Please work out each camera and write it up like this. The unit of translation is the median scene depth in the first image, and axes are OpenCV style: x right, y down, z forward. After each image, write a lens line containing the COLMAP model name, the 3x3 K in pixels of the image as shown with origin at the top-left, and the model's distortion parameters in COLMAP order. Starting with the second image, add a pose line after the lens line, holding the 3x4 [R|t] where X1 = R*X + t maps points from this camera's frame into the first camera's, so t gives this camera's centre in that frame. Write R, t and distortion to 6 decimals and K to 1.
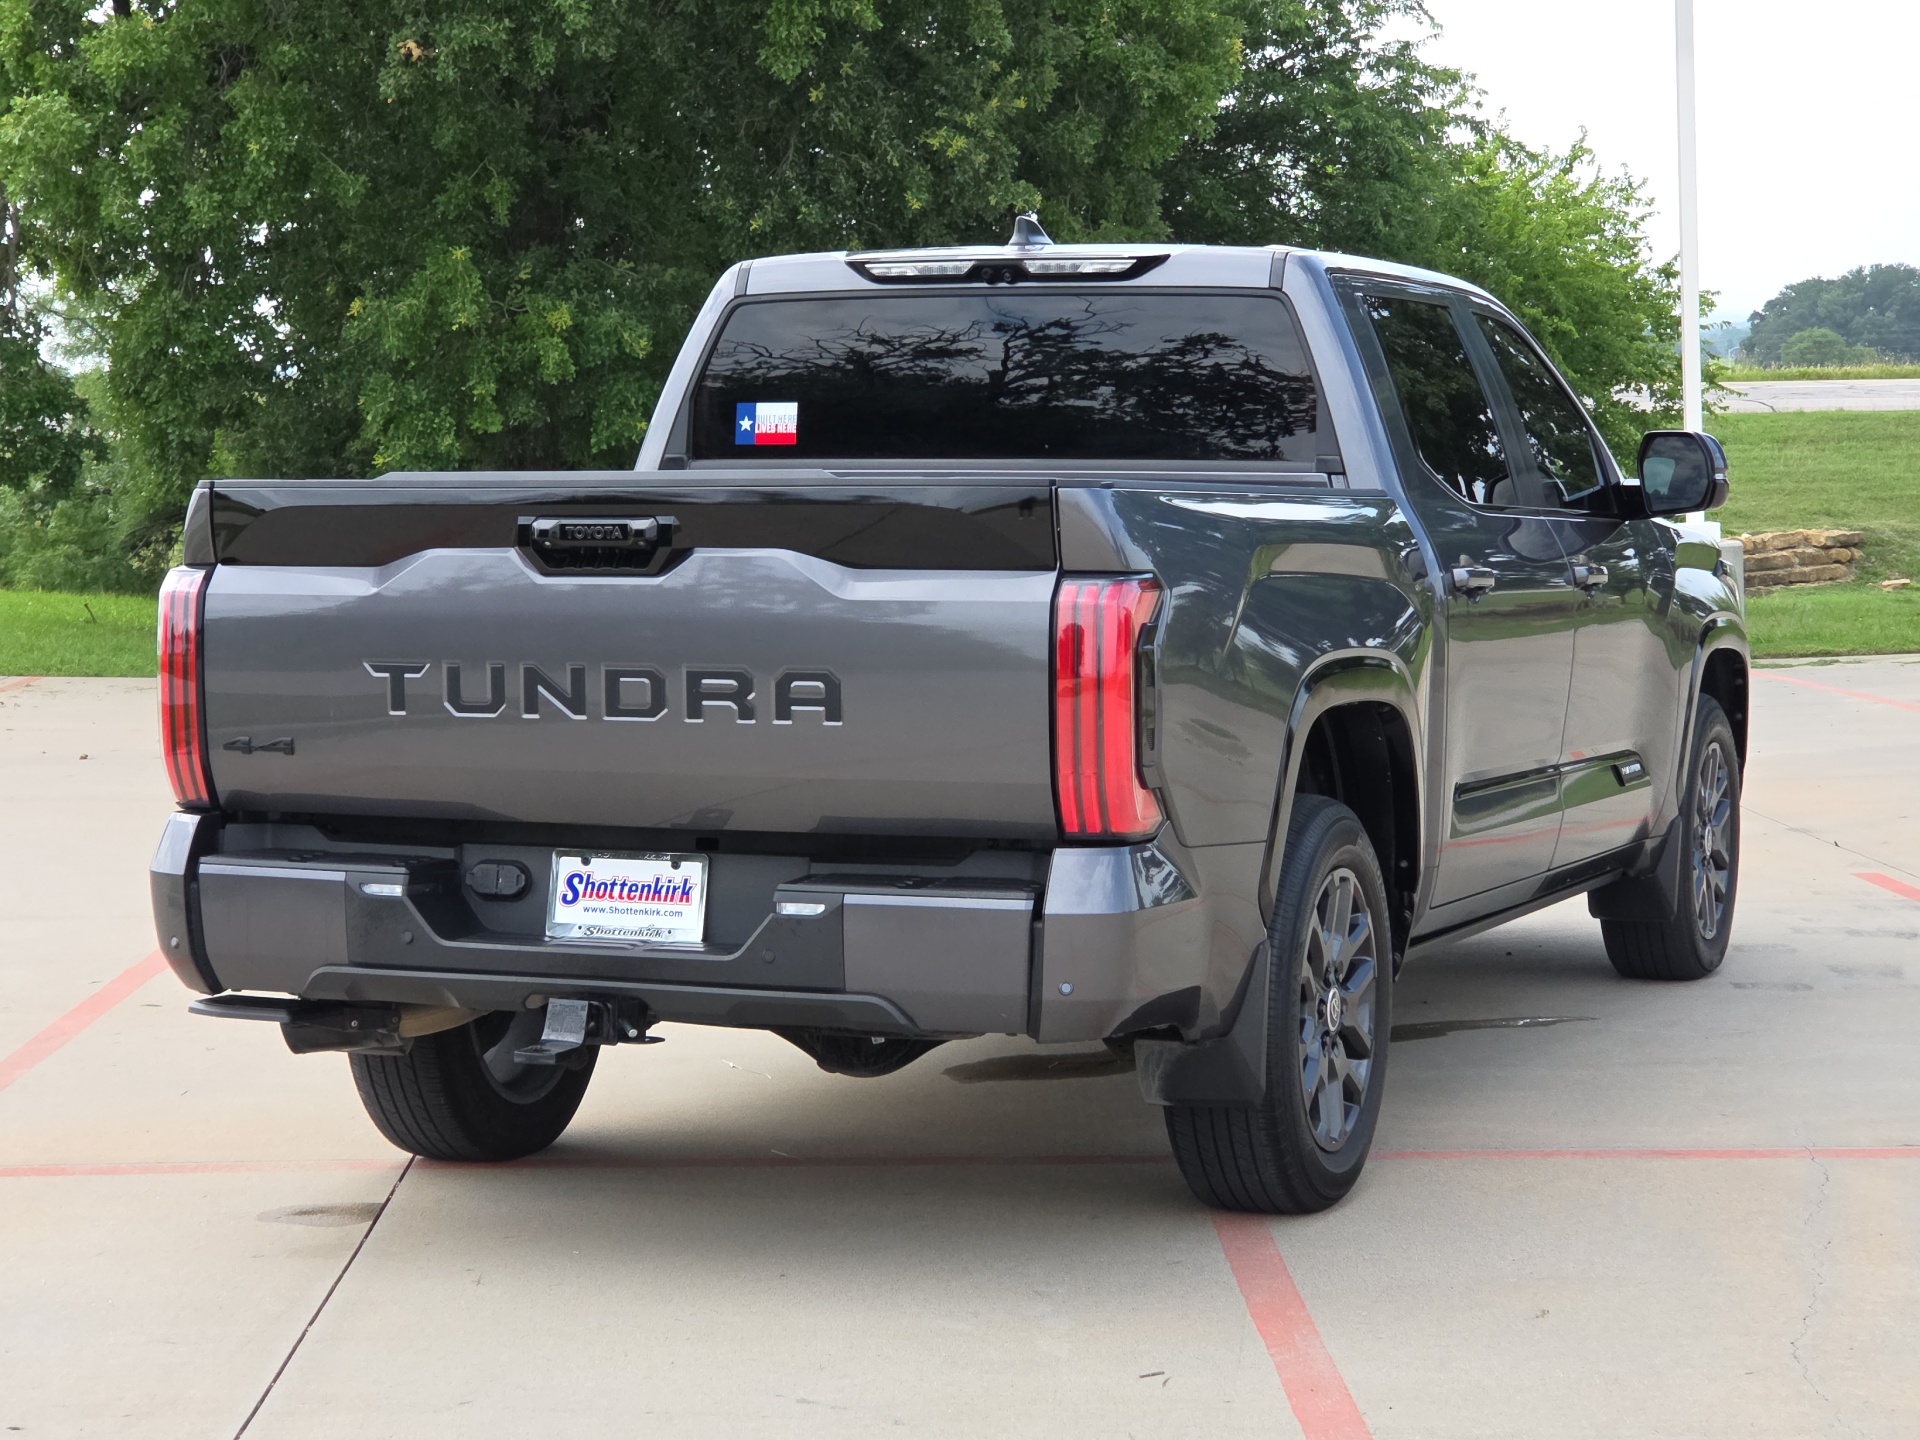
lens RADIAL K [[4021.9, 0, 960.0], [0, 4021.9, 720.0], [0, 0, 1]] dist [-0.773677, 0.127702]
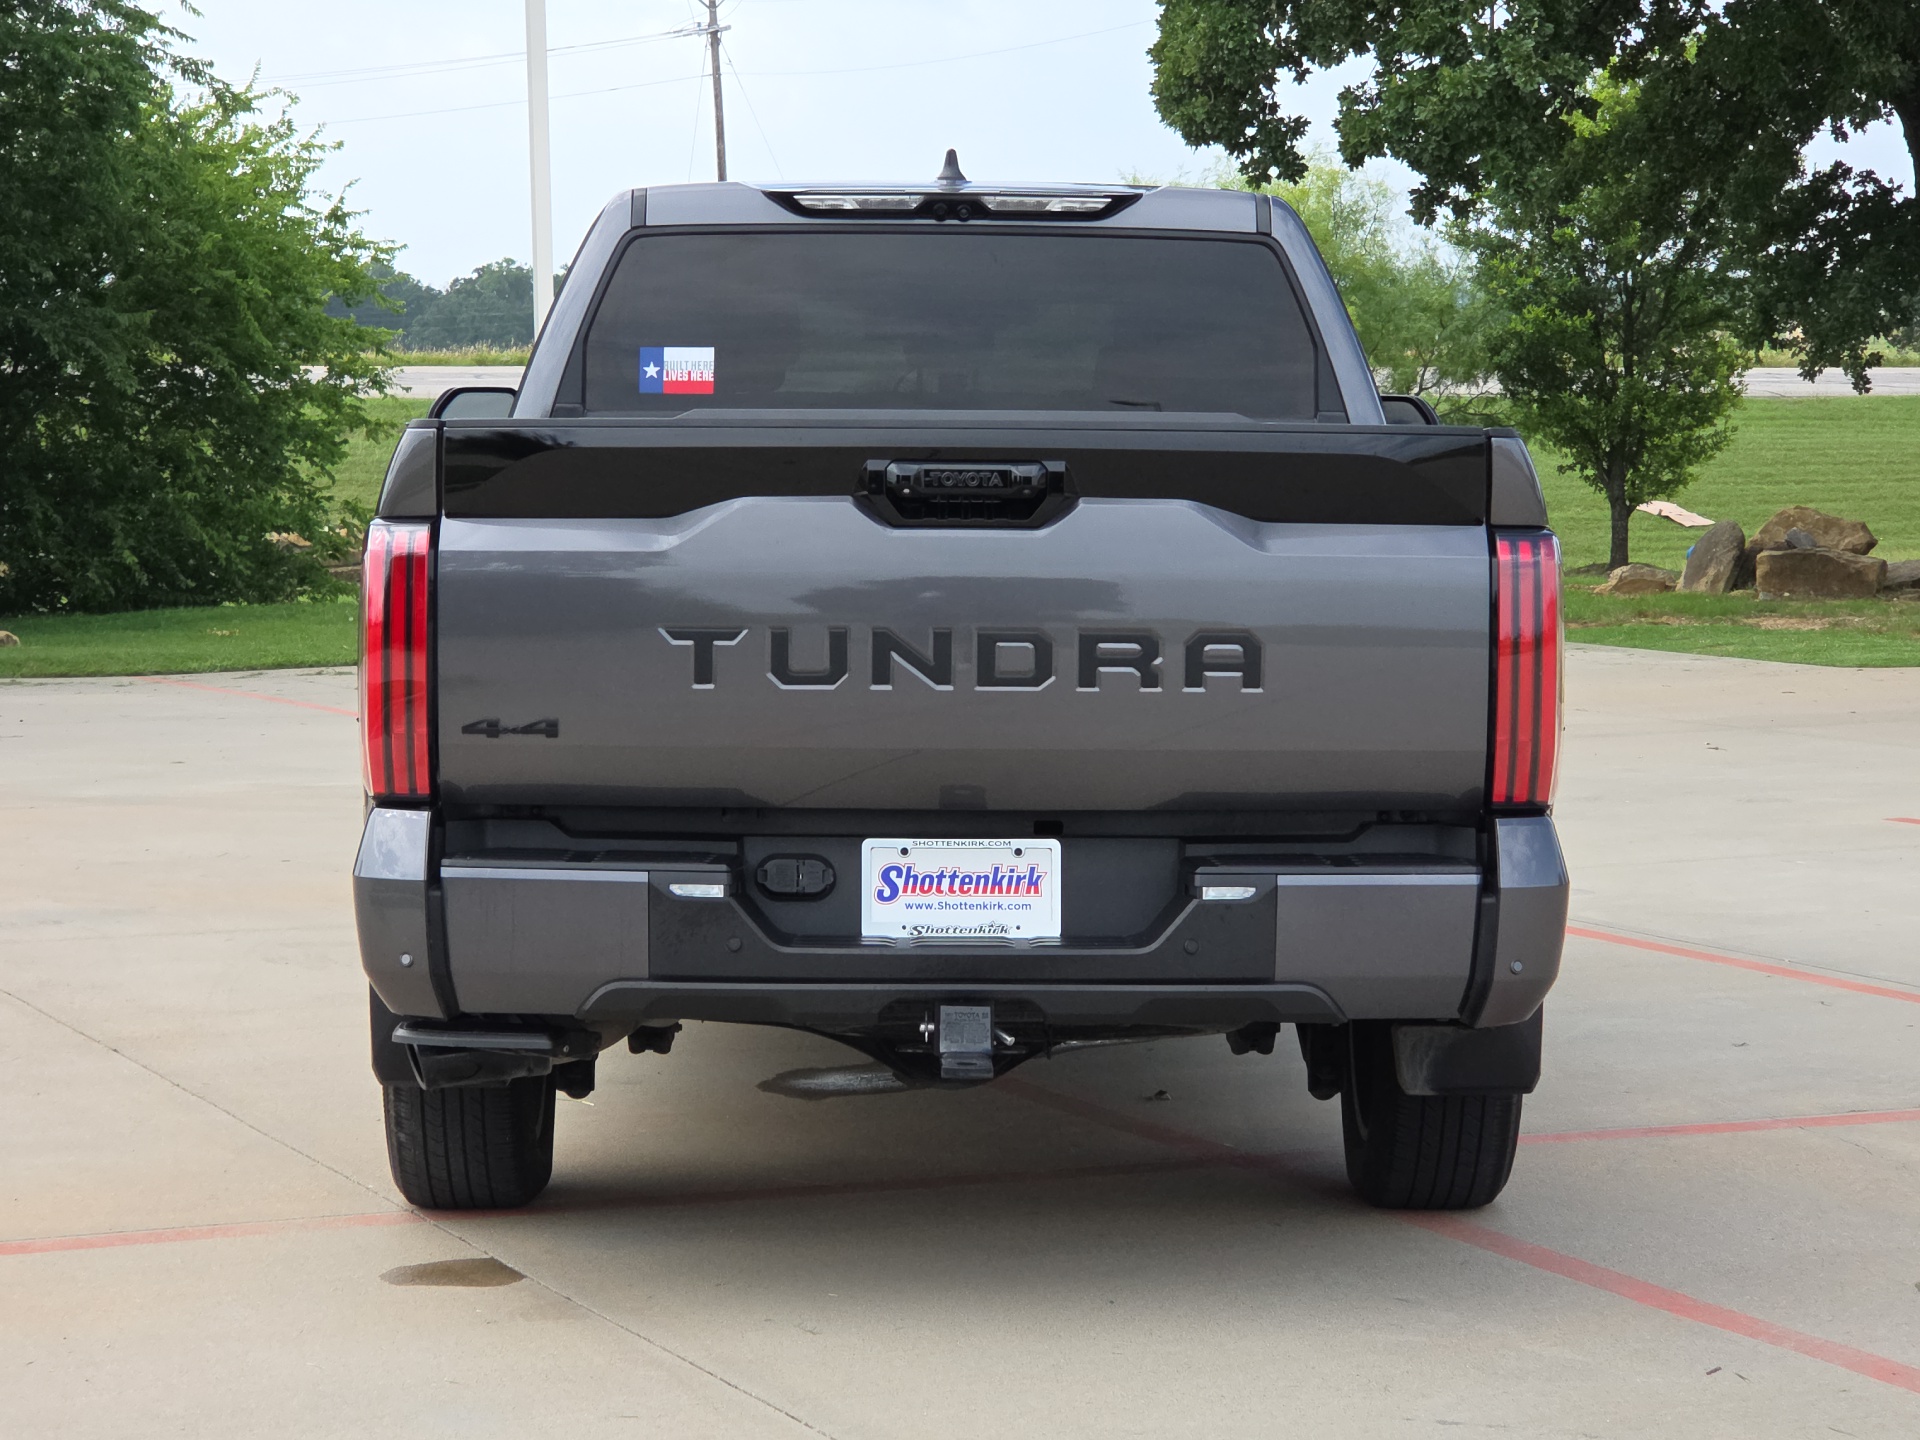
lens RADIAL K [[4421.5, 0, 960.0], [0, 4421.5, 720.0], [0, 0, 1]] dist [-1.199121, 17.514305]
pose [[0.925624, -0.012568, 0.378235, -0.455691], [0.013958, 0.999902, -0.000935, 0.007354], [-0.378186, 0.006145, 0.925709, 0.090623]]
